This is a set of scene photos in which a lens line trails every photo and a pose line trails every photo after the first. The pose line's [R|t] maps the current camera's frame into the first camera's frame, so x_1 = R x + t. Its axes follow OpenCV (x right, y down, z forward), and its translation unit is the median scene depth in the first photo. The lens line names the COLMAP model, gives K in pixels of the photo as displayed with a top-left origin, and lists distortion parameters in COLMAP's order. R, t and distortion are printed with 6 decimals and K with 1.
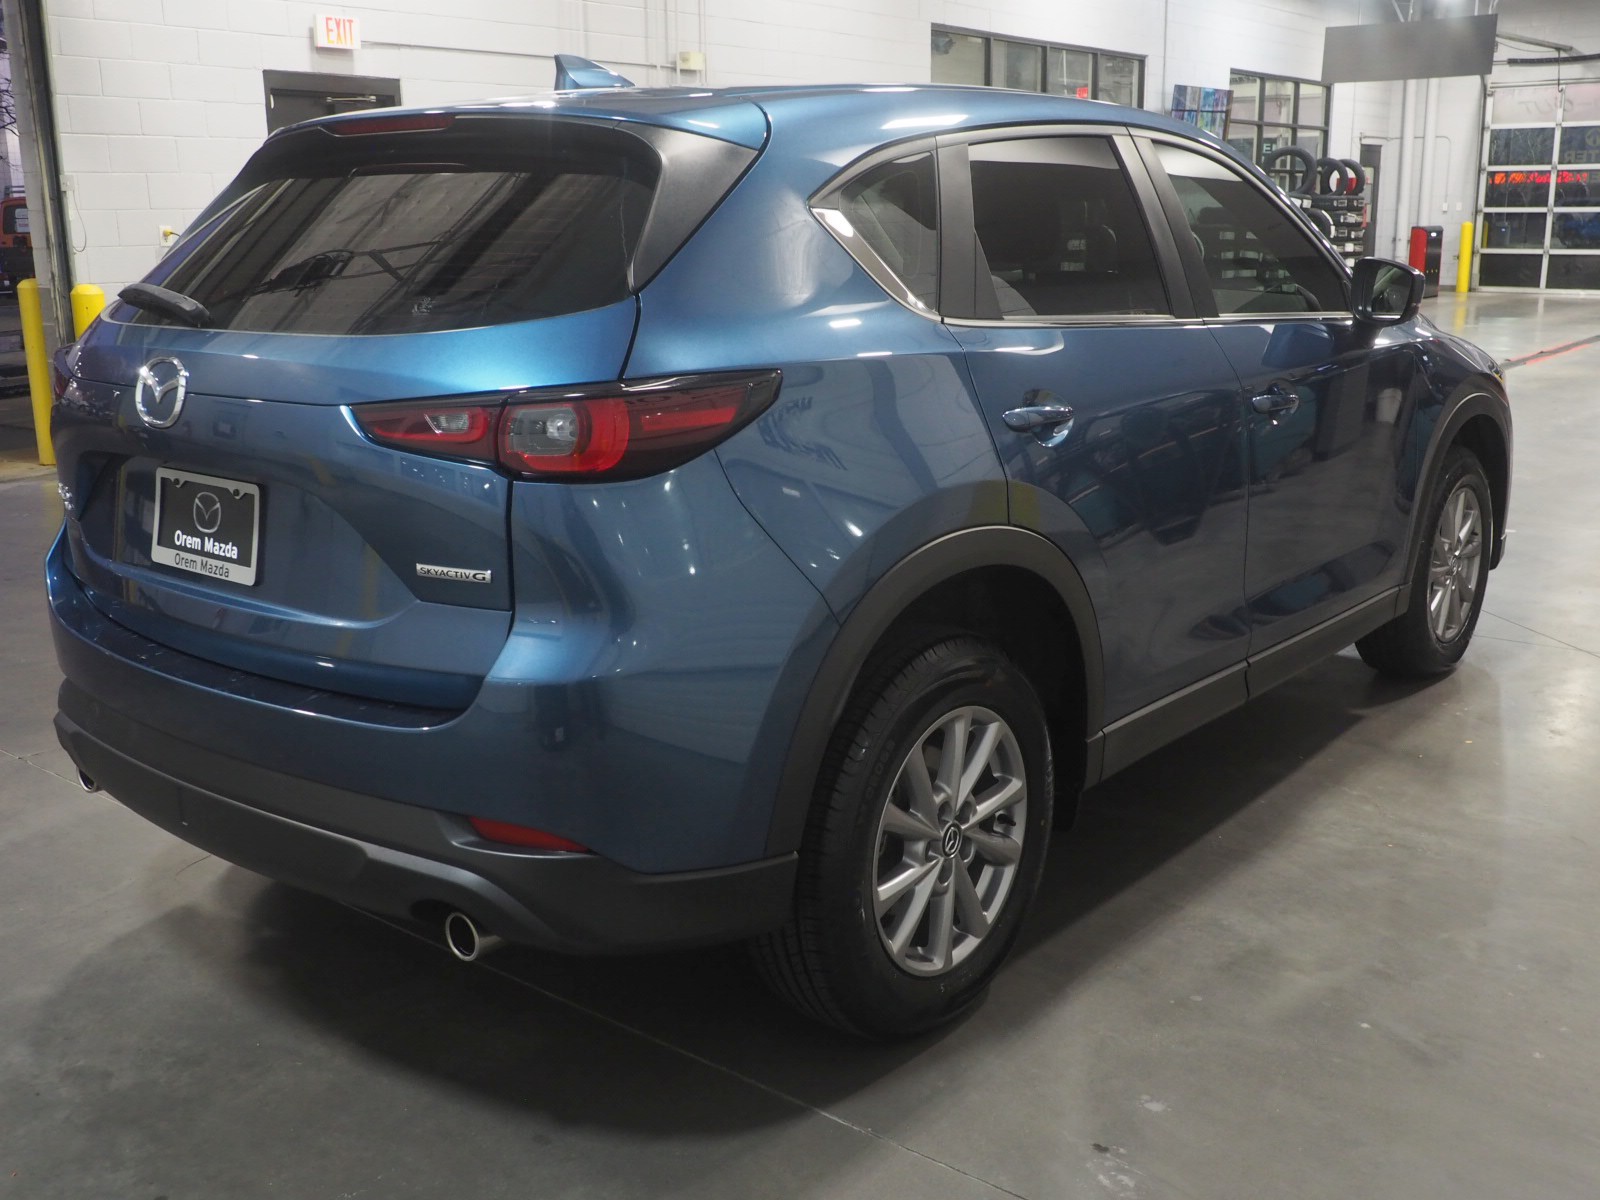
lens RADIAL K [[1569.0, 0, 798.9], [0, 1569.0, 574.3], [0, 0, 1]] dist [-0.007216, -0.009039]
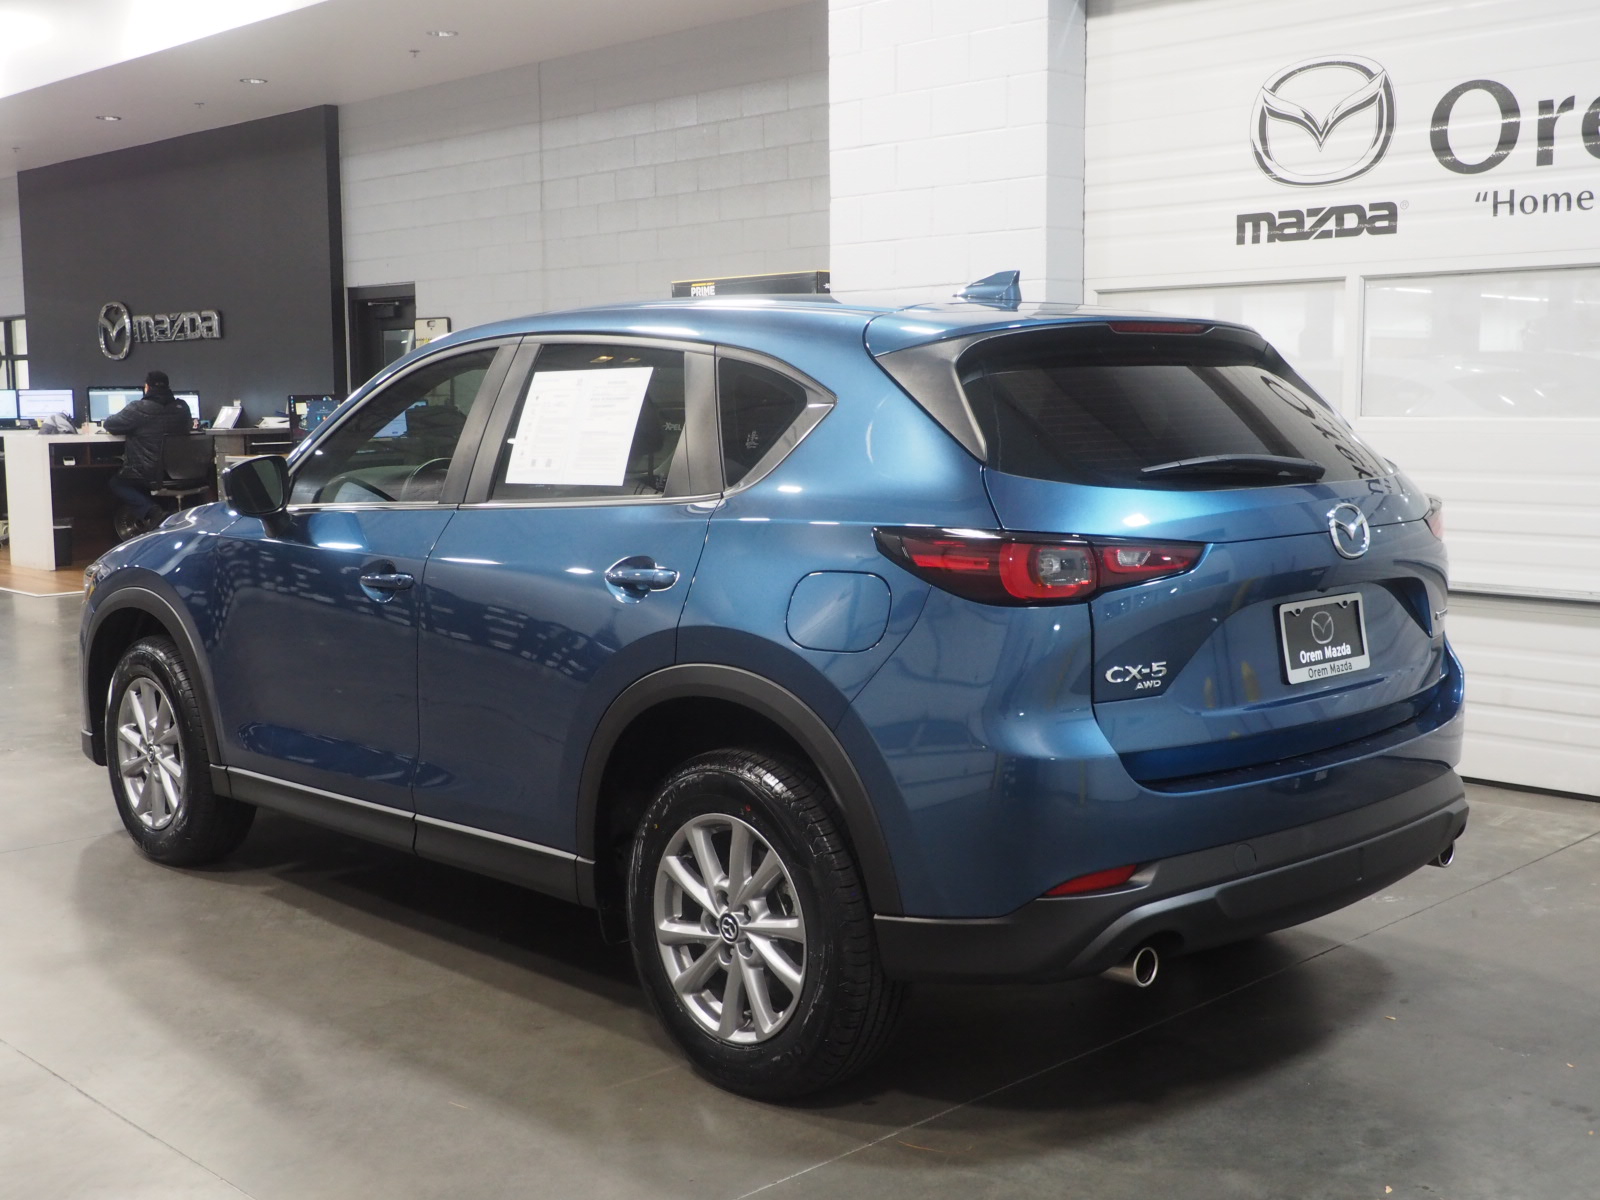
lens RADIAL K [[1837.7, 0, 800.0], [0, 1837.7, 600.0], [0, 0, 1]] dist [-0.003804, 0.015680]
pose [[0.115877, -0.102629, 0.987947, -1.886697], [0.230671, 0.970234, 0.073733, -0.267034], [-0.966107, 0.219346, 0.136102, 1.206005]]
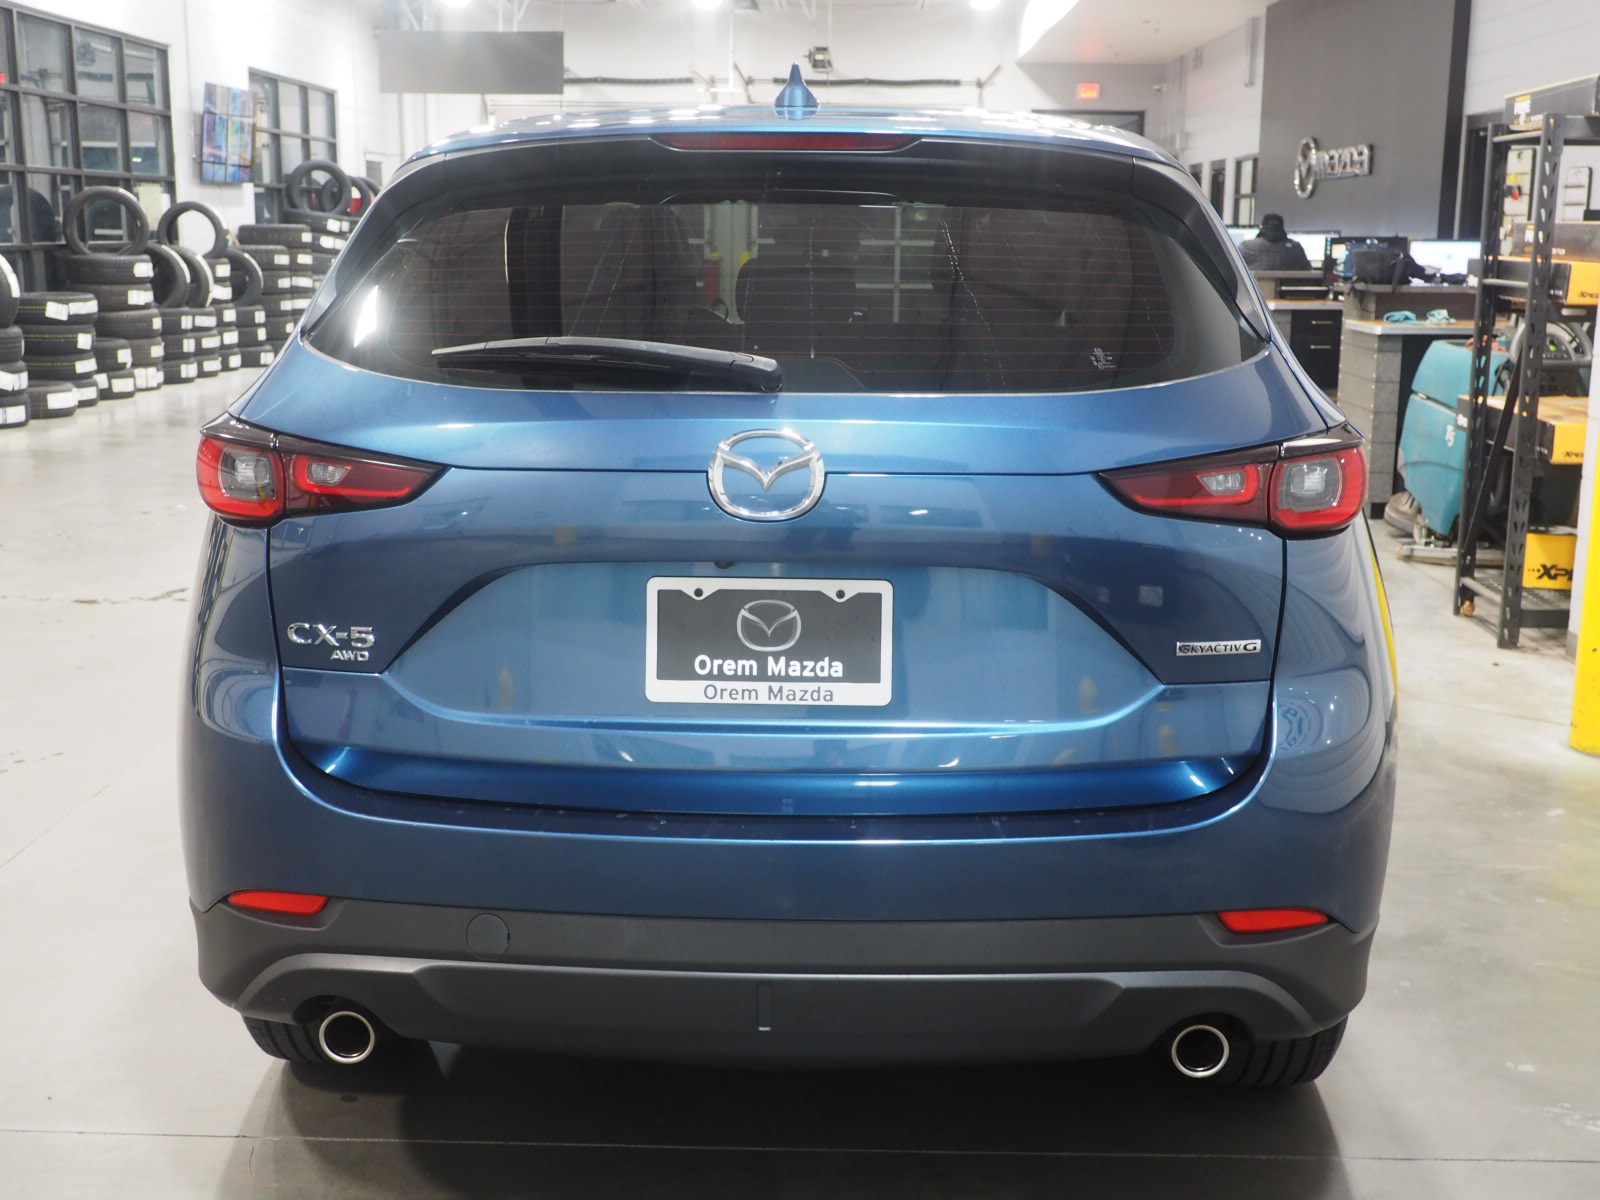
lens RADIAL K [[1837.7, 0, 800.0], [0, 1837.7, 600.0], [0, 0, 1]] dist [-0.003804, 0.015680]
pose [[0.791360, -0.102909, 0.602626, -0.926190], [0.120370, 0.992663, 0.011447, -0.061278], [-0.599383, 0.063480, 0.797941, 0.254097]]
